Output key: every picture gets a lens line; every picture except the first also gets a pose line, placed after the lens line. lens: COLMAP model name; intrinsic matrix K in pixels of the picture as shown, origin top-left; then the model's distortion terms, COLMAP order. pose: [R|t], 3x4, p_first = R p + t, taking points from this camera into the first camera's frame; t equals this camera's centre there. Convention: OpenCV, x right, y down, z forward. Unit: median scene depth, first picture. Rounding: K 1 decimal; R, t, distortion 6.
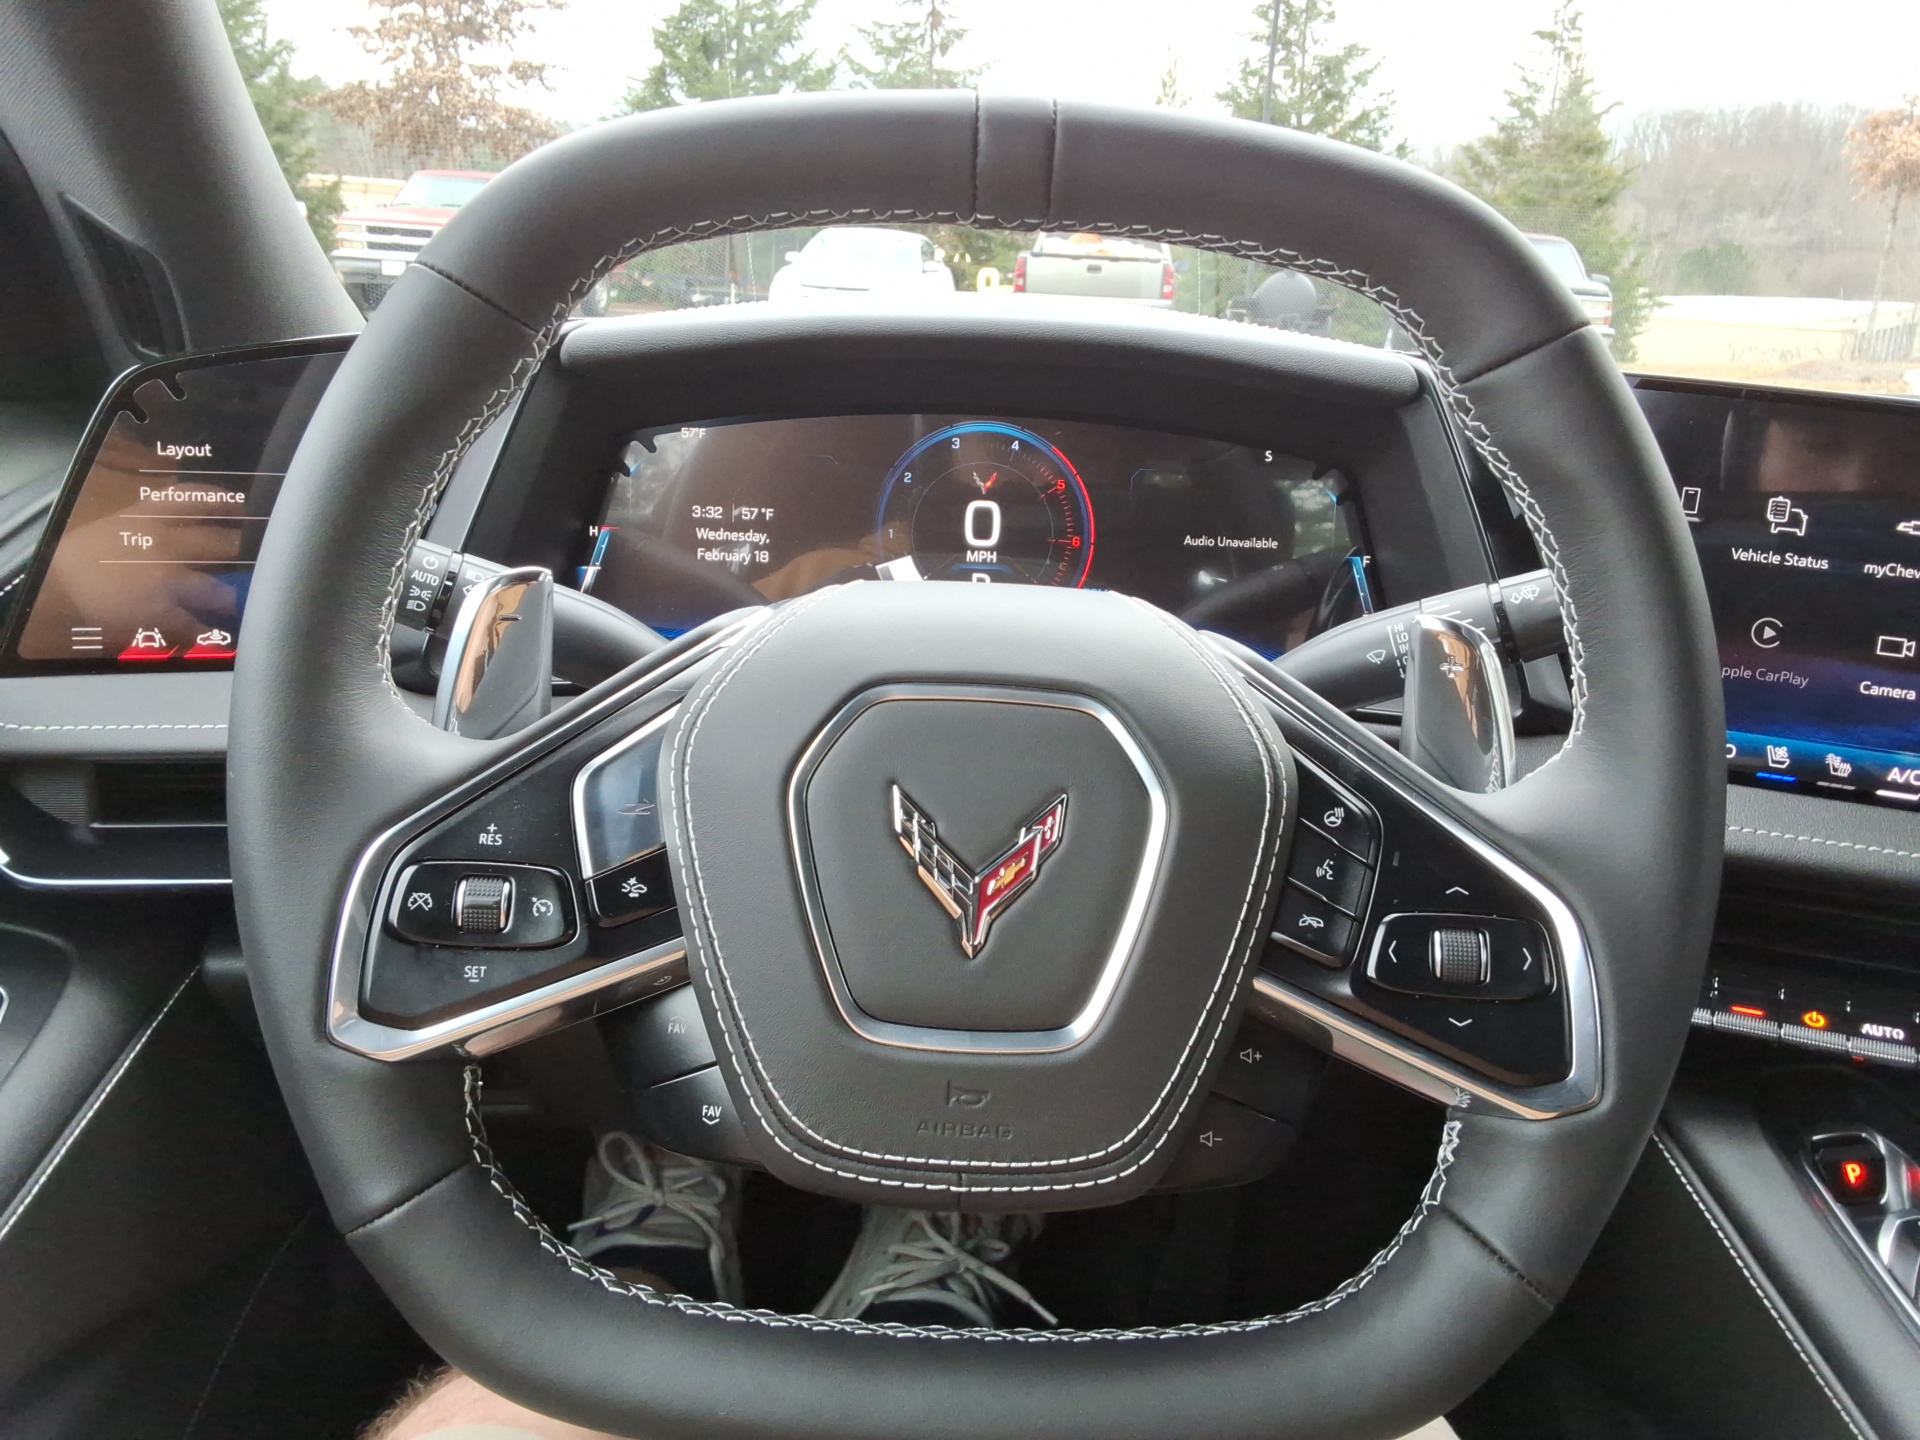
lens RADIAL K [[1533.2, 0, 1001.8], [0, 1533.2, 697.4], [0, 0, 1]] dist [0.092663, -0.141608]
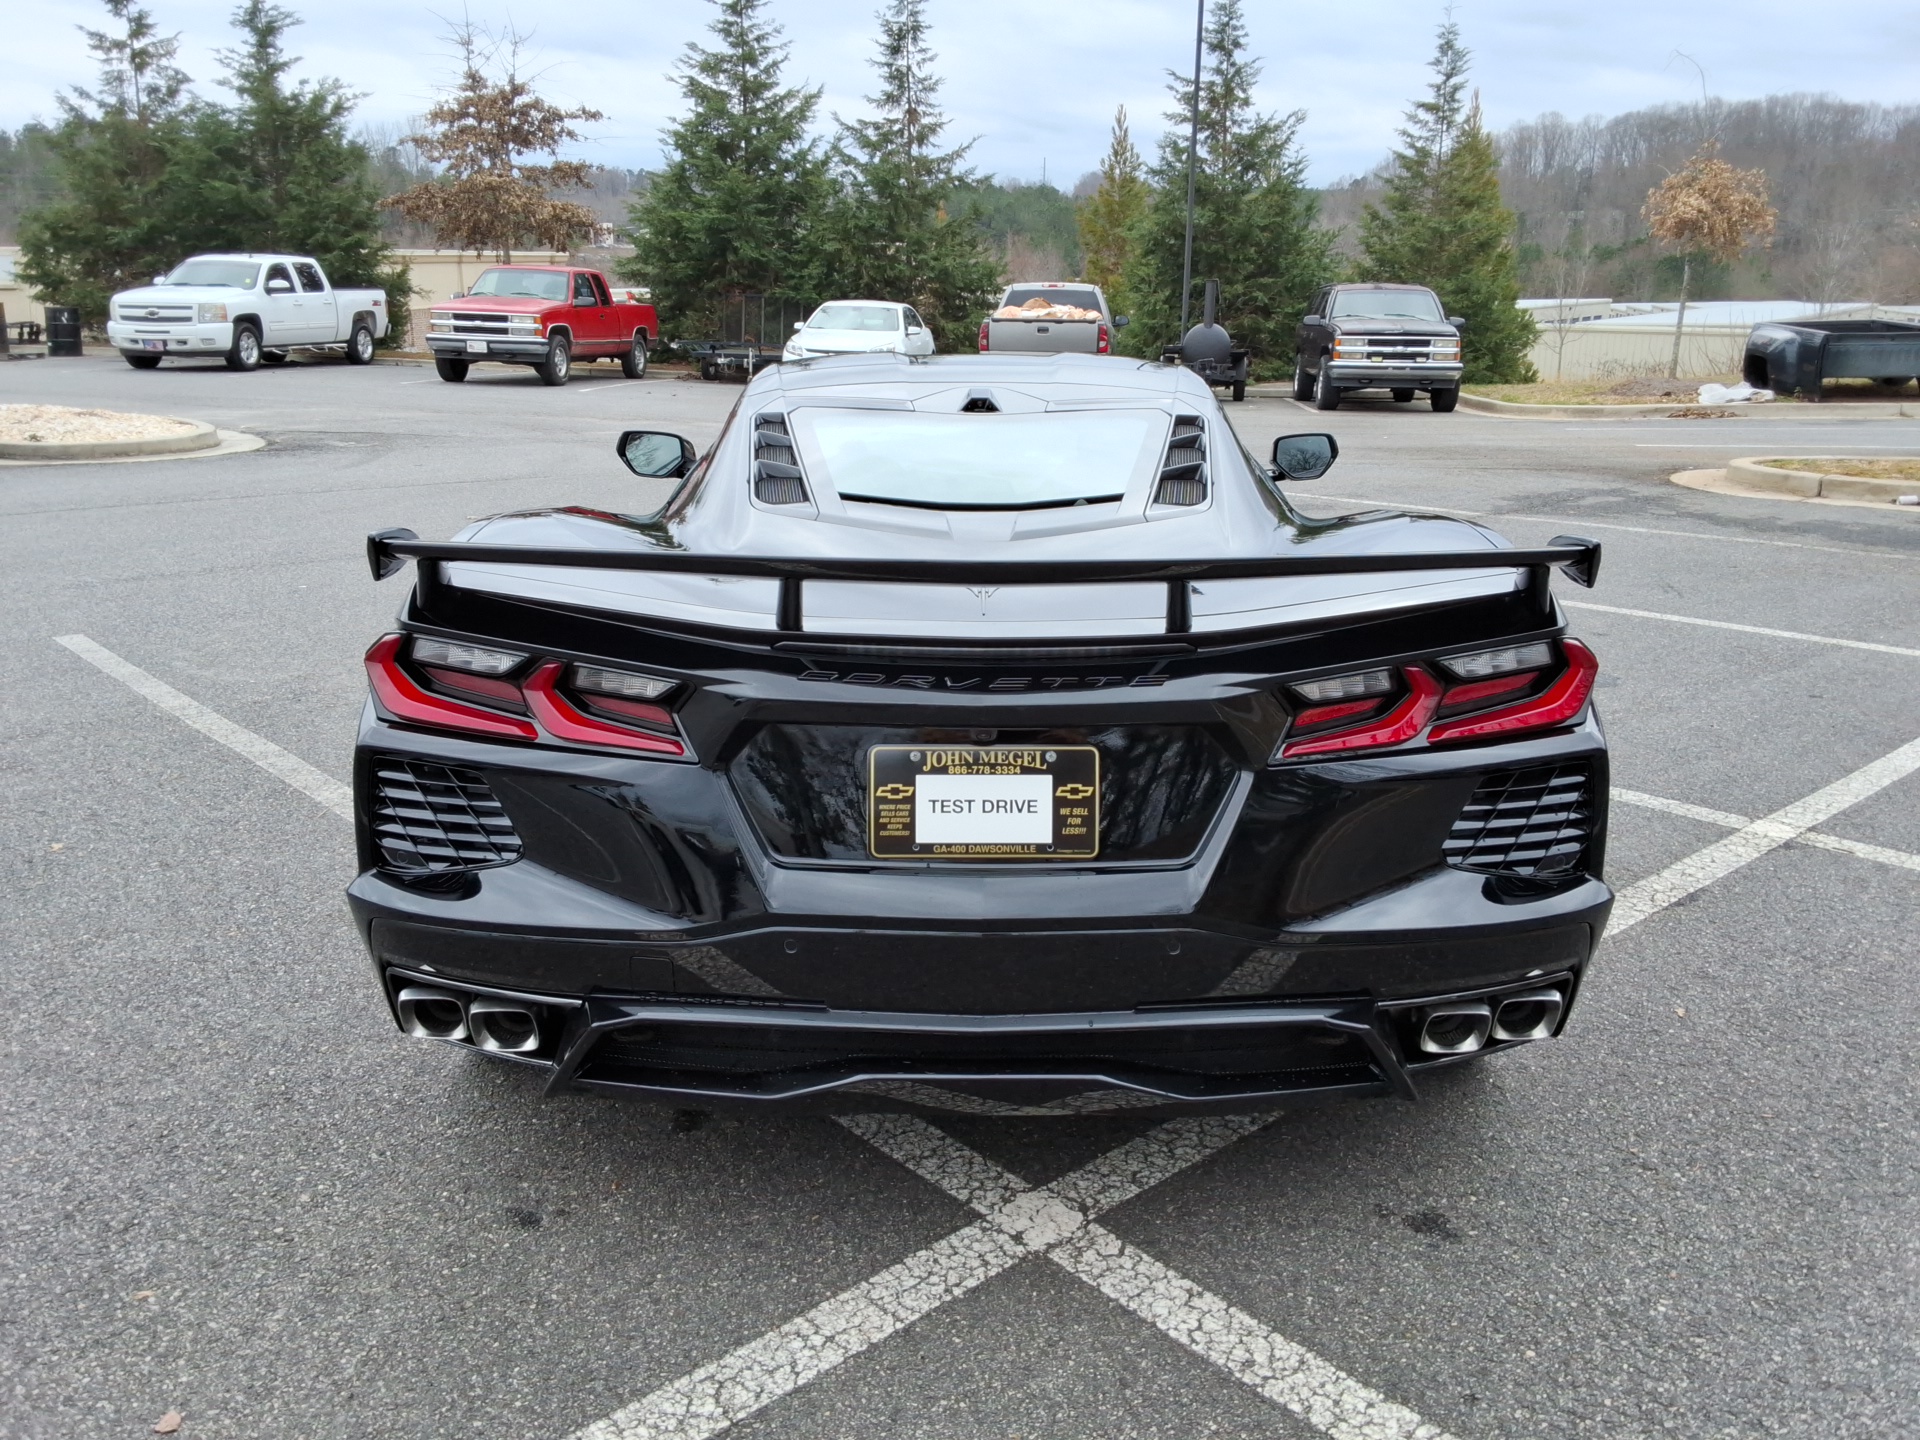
lens RADIAL K [[1533.2, 0, 988.1], [0, 1533.2, 704.4], [0, 0, 1]] dist [0.092663, -0.141608]
pose [[0.999291, -0.034832, -0.014284, 0.016284], [0.034663, 0.999328, -0.011950, 0.027060], [0.014690, 0.011447, 0.999827, -0.171630]]
